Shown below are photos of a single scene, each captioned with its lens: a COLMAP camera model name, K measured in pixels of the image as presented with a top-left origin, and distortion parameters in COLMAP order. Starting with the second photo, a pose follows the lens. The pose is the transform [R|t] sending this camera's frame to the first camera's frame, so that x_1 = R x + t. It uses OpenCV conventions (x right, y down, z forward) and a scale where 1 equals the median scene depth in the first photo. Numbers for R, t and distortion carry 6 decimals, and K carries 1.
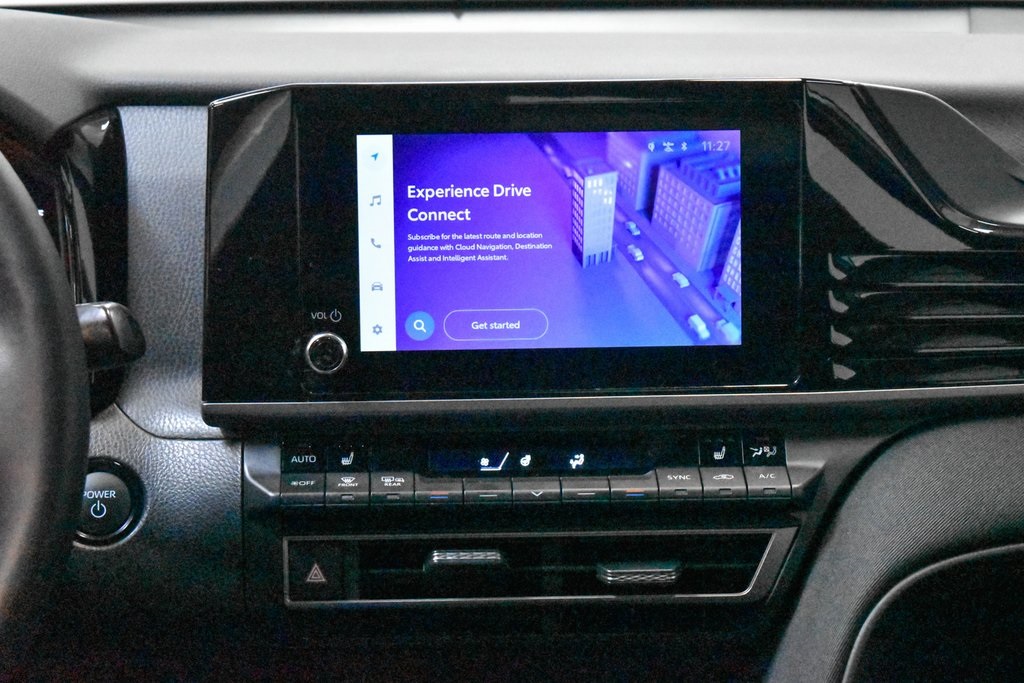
lens RADIAL K [[2435.6, 0, 513.1], [0, 2435.6, 342.9], [0, 0, 1]] dist [-0.013158, 0.000000]
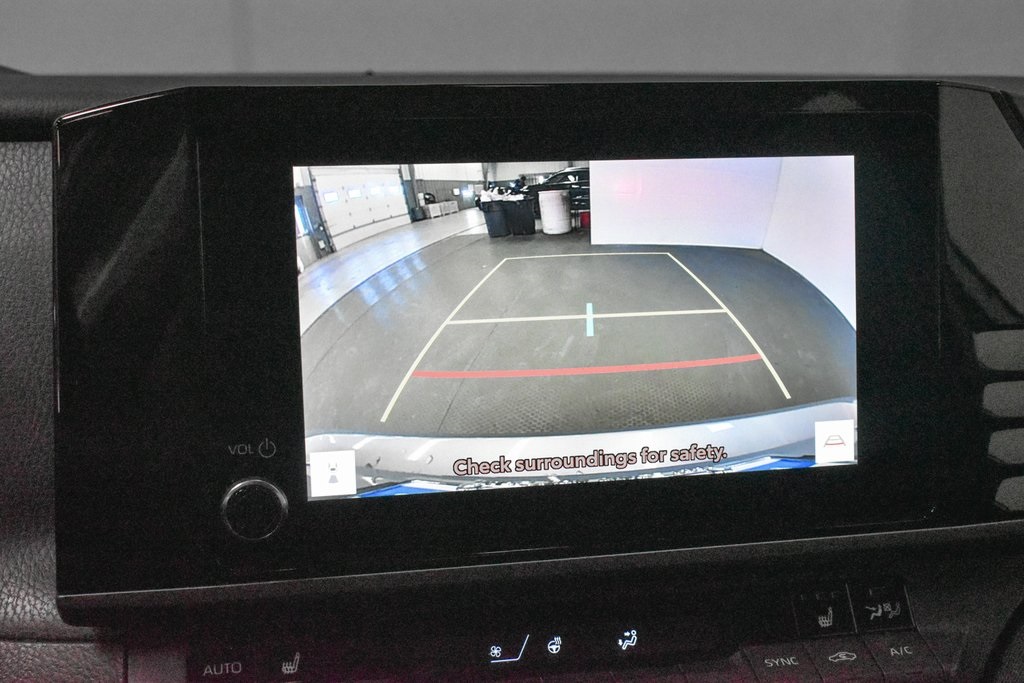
lens RADIAL K [[1275.3, 0, 511.7], [0, 1275.3, 340.6], [0, 0, 1]] dist [0.001366, 0.000000]
pose [[0.990523, -0.028728, 0.134310, -0.052323], [0.031239, 0.999374, -0.016627, -0.031438], [-0.133748, 0.020665, 0.990800, 0.645346]]
